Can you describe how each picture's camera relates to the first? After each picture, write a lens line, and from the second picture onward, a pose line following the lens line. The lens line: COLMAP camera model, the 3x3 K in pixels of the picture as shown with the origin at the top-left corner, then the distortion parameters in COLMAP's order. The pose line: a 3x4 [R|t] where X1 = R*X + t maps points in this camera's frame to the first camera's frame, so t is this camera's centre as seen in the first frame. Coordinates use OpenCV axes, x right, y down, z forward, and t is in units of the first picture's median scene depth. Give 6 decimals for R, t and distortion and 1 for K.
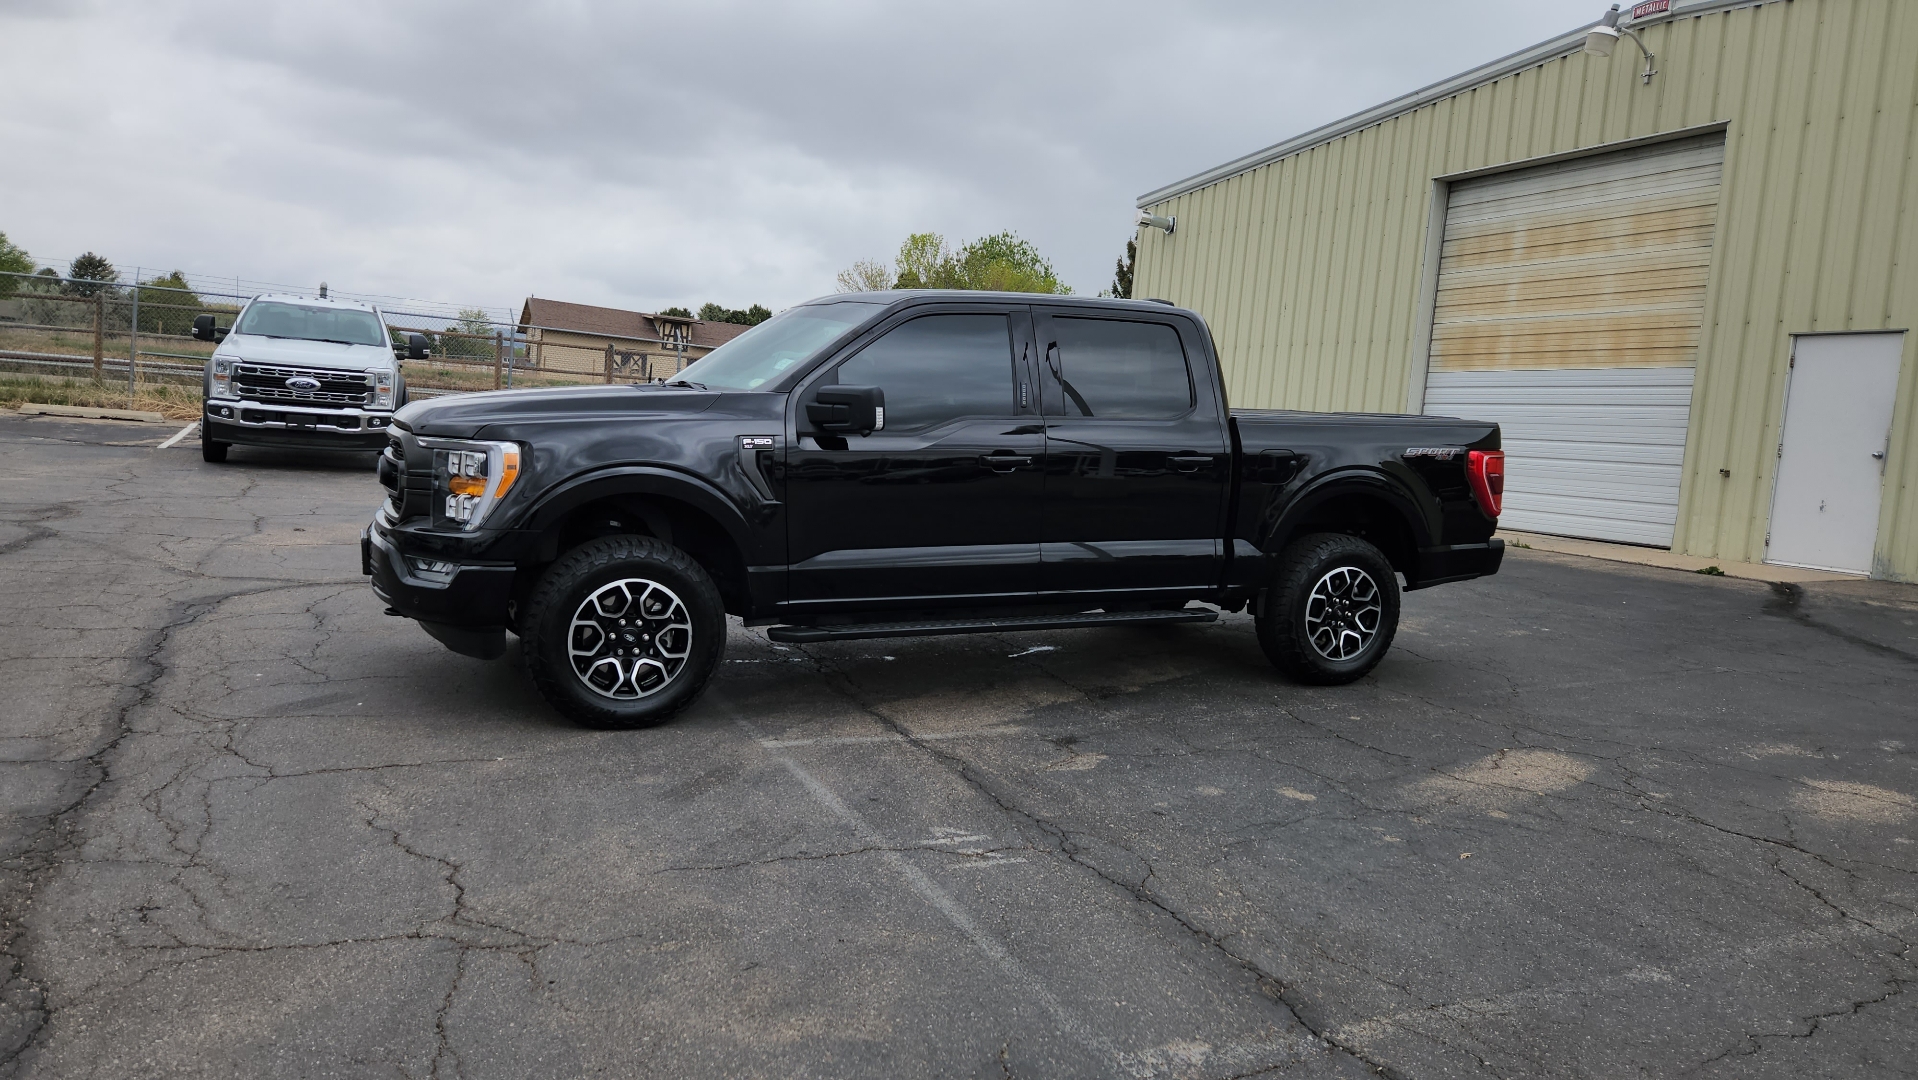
lens RADIAL K [[1278.1, 0, 928.4], [0, 1278.1, 532.7], [0, 0, 1]] dist [0.075019, -0.059099]
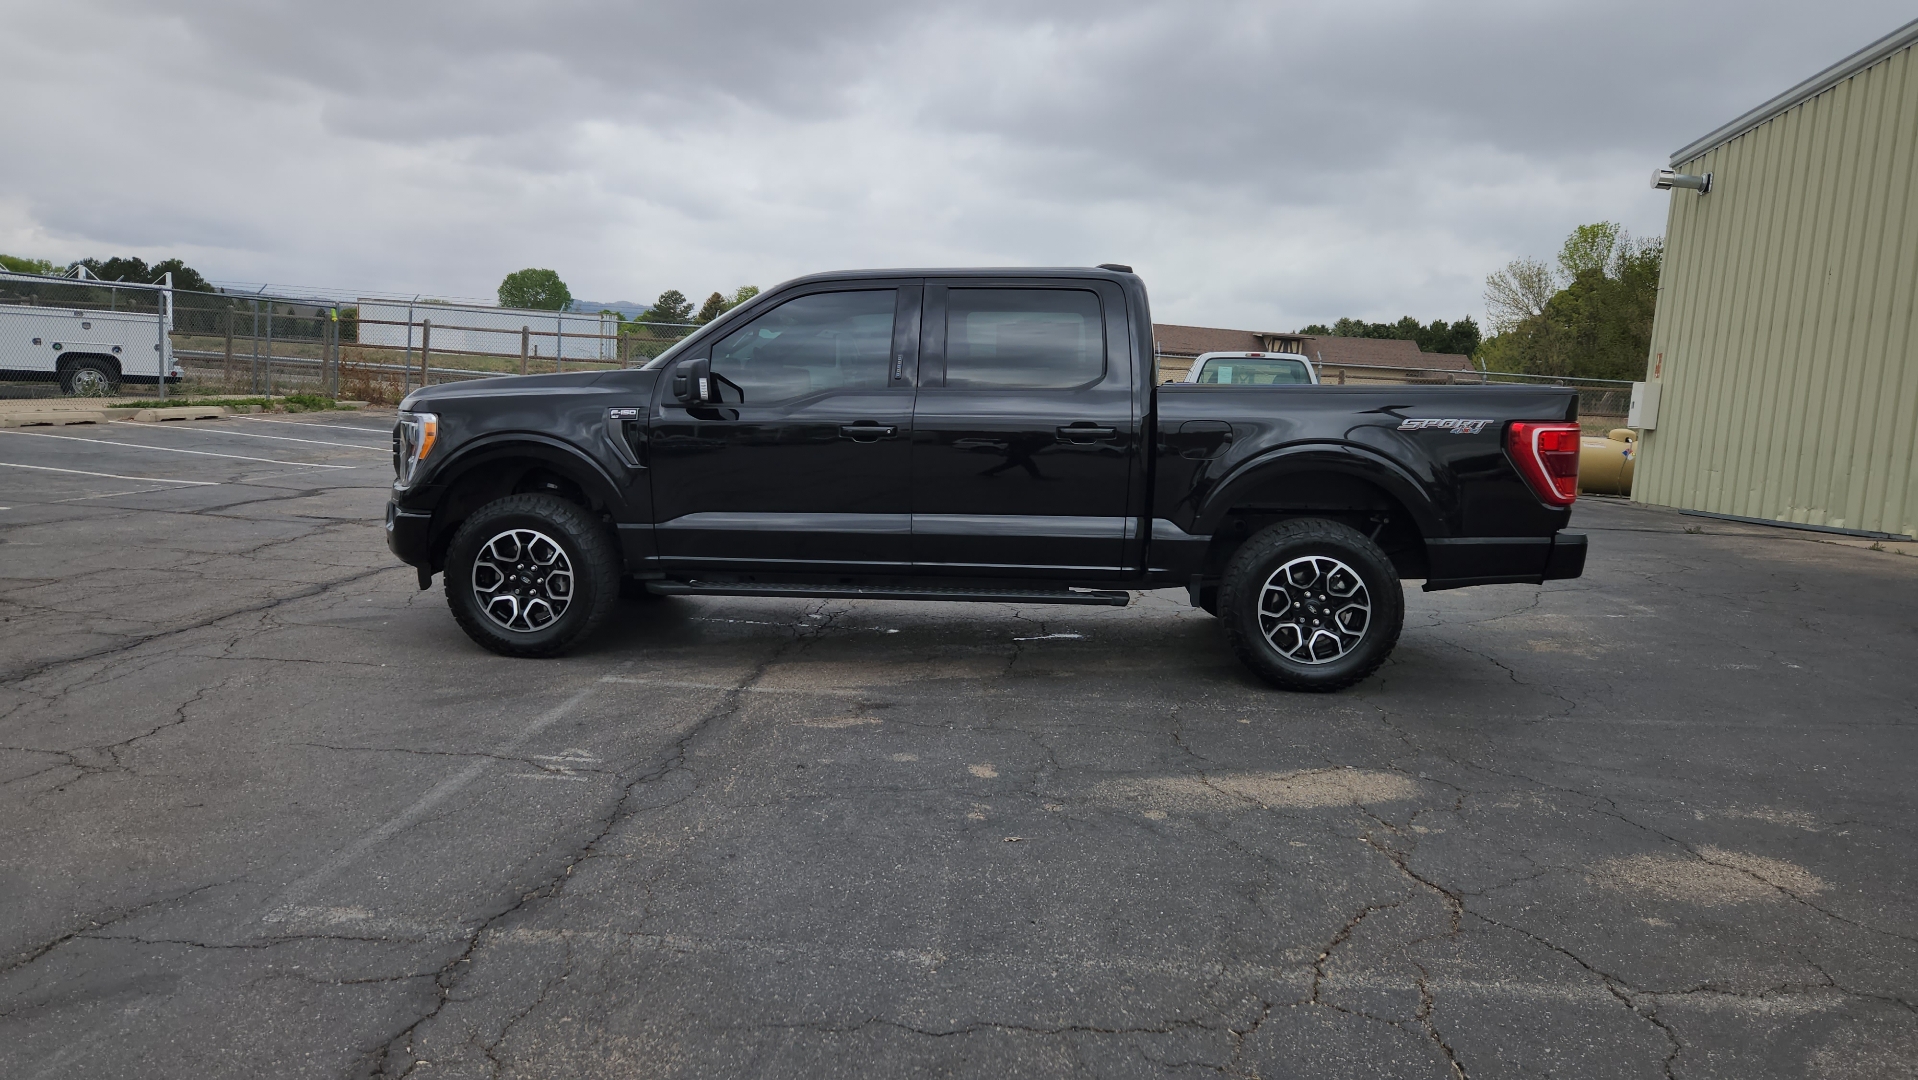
lens RADIAL K [[1278.1, 0, 927.0], [0, 1278.1, 533.7], [0, 0, 1]] dist [0.075019, -0.059099]
pose [[0.873885, 0.028026, -0.485325, 0.589586], [-0.036355, 0.999309, -0.007754, 0.031505], [0.484772, 0.024420, 0.874300, 0.129103]]
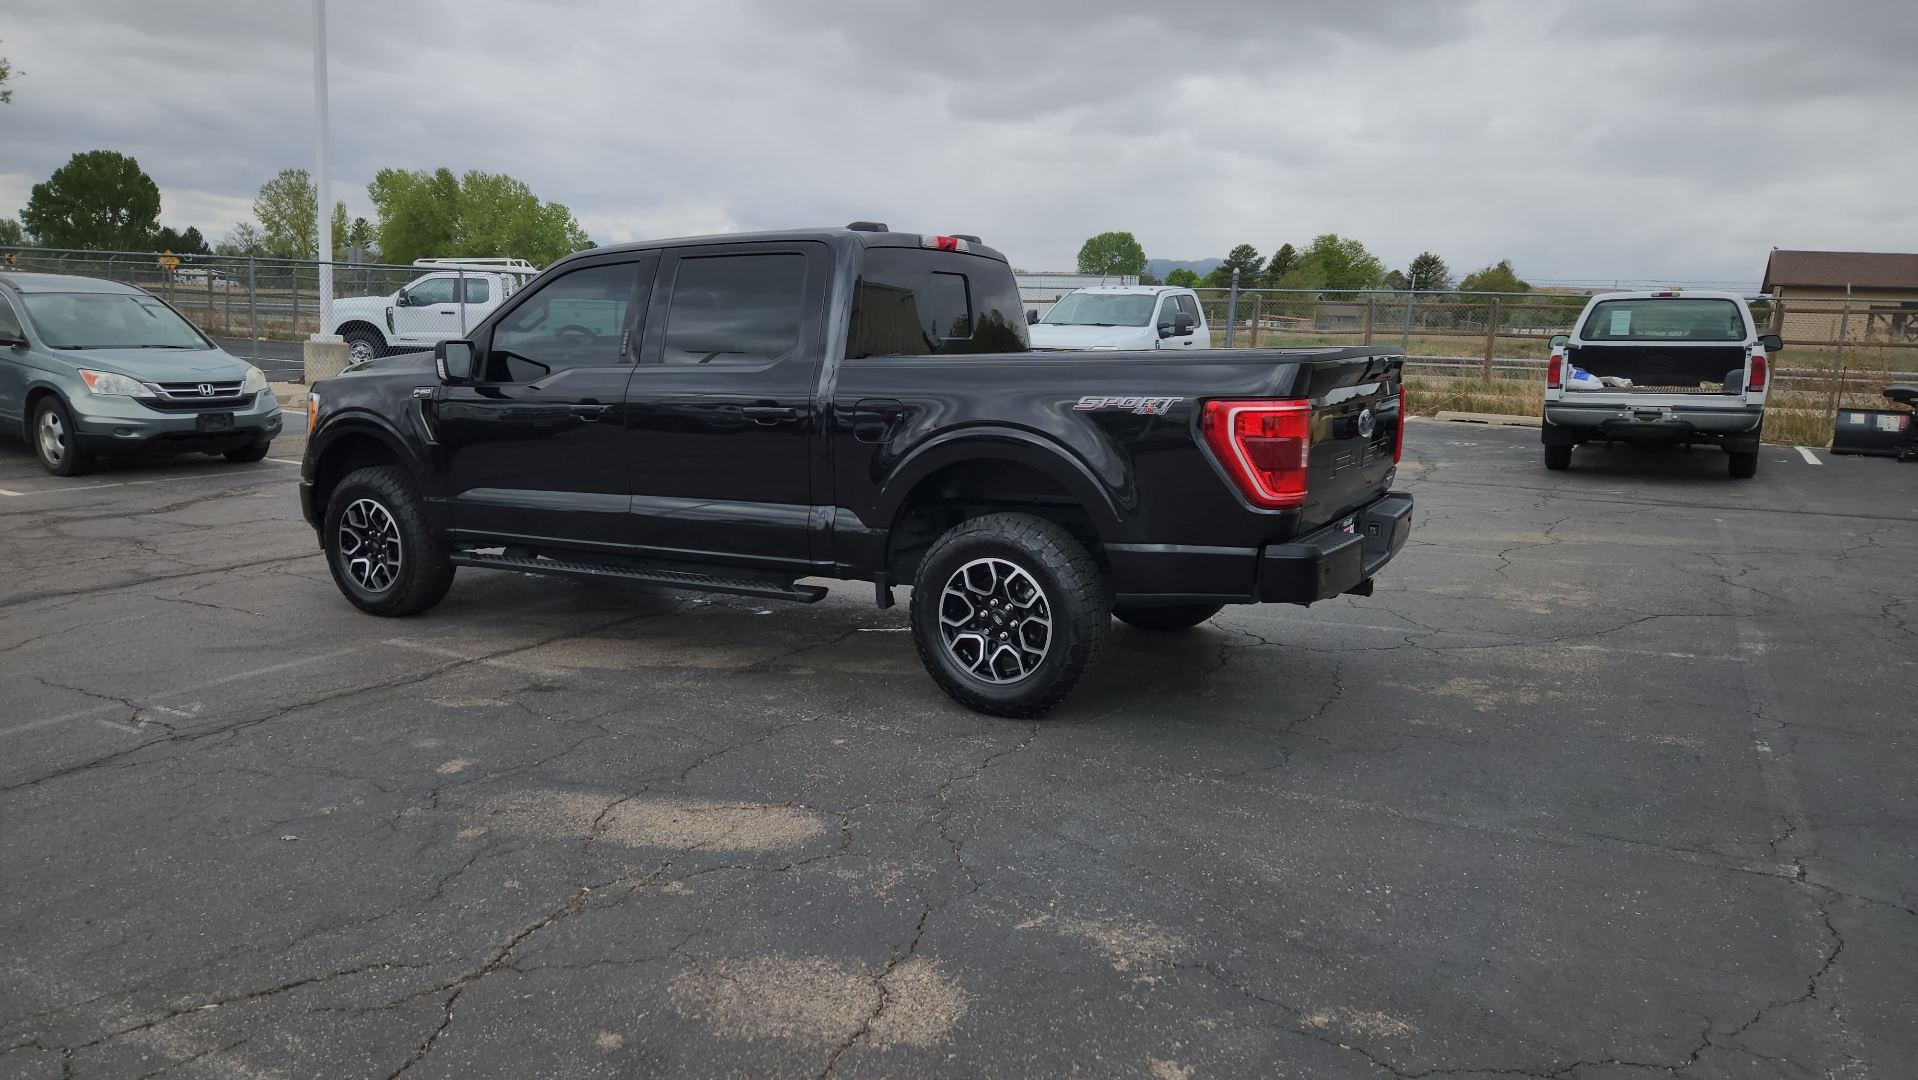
lens RADIAL K [[1278.1, 0, 935.3], [0, 1278.1, 546.2], [0, 0, 1]] dist [0.075019, -0.059099]
pose [[0.584076, 0.081946, -0.807552, 1.027266], [-0.062172, 0.996485, 0.056151, -0.022439], [0.809315, 0.017411, 0.587117, 0.616027]]
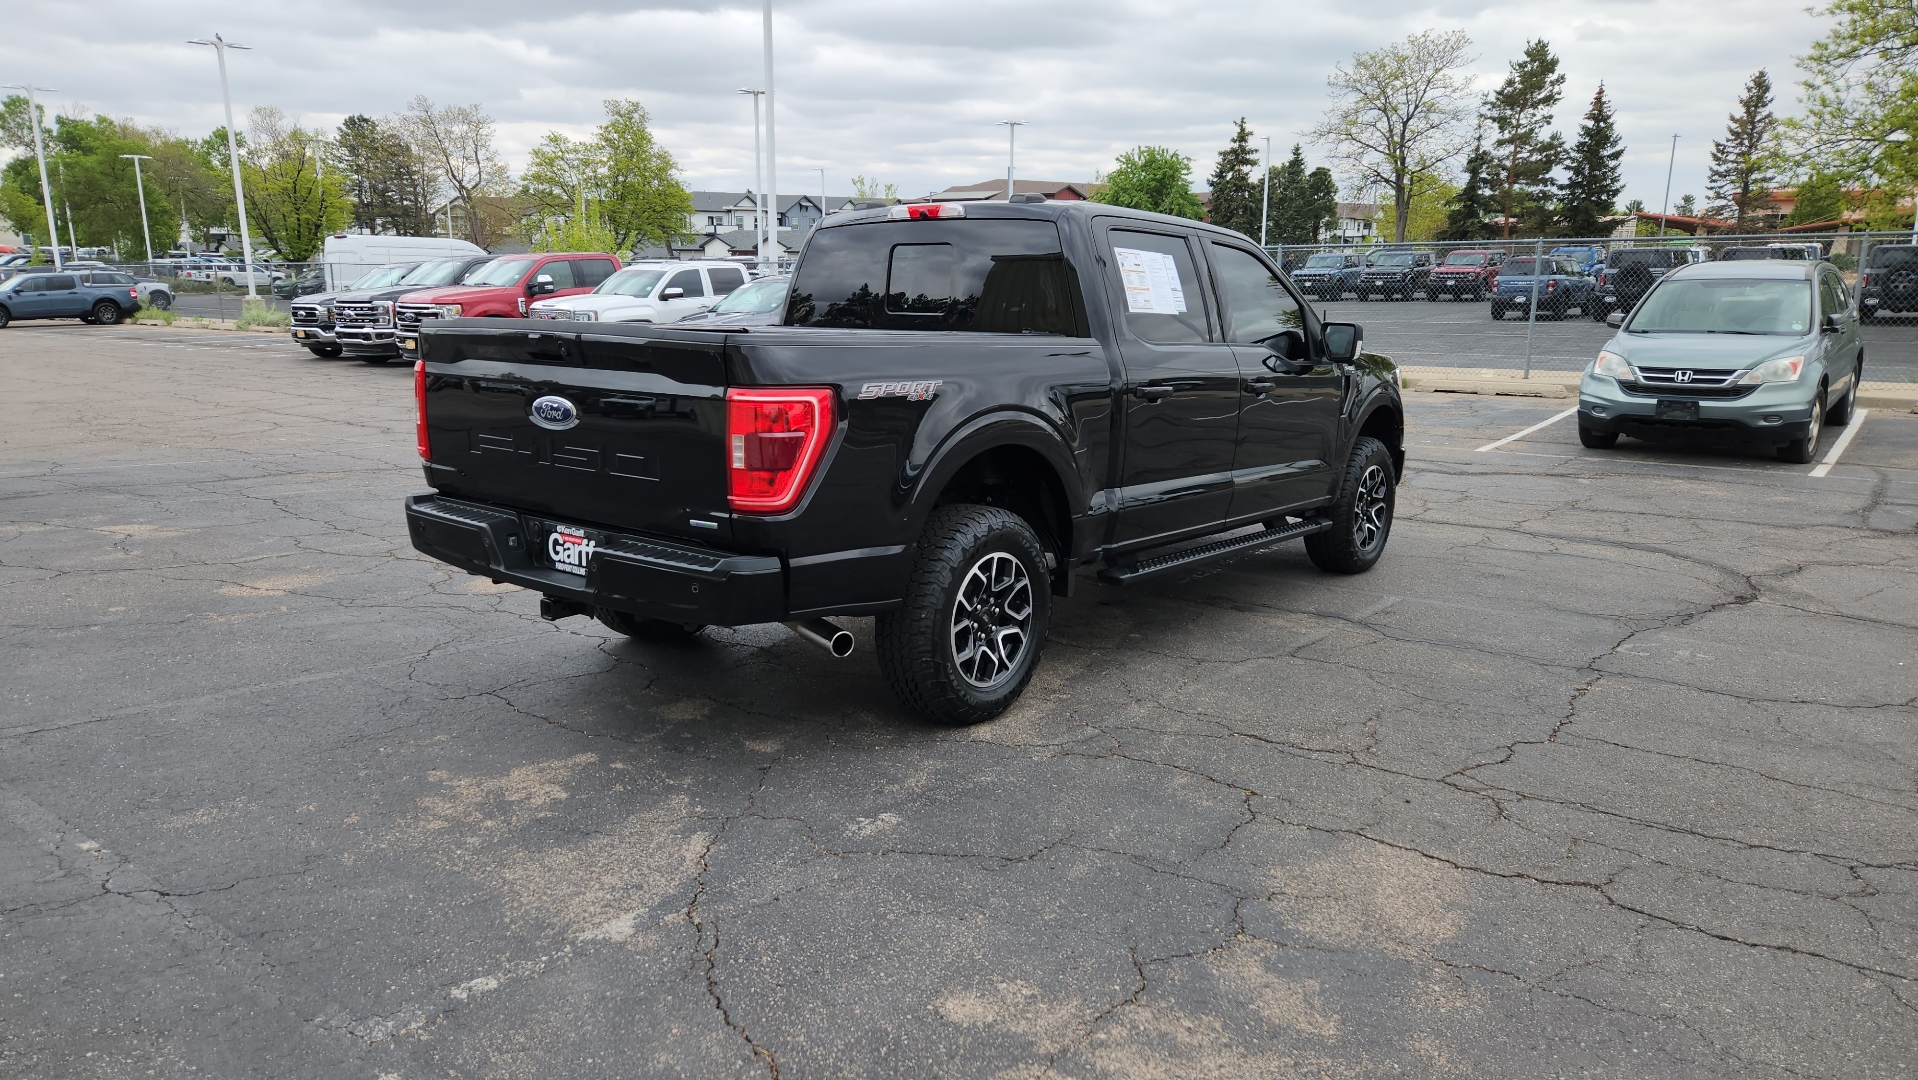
lens RADIAL K [[1280.1, 0, 926.1], [0, 1280.1, 543.9], [0, 0, 1]] dist [0.073504, -0.056948]
pose [[-0.894574, 0.017985, -0.446558, 0.623728], [-0.108567, 0.960515, 0.256173, -0.211870], [0.433533, 0.277647, -0.857299, 2.095999]]
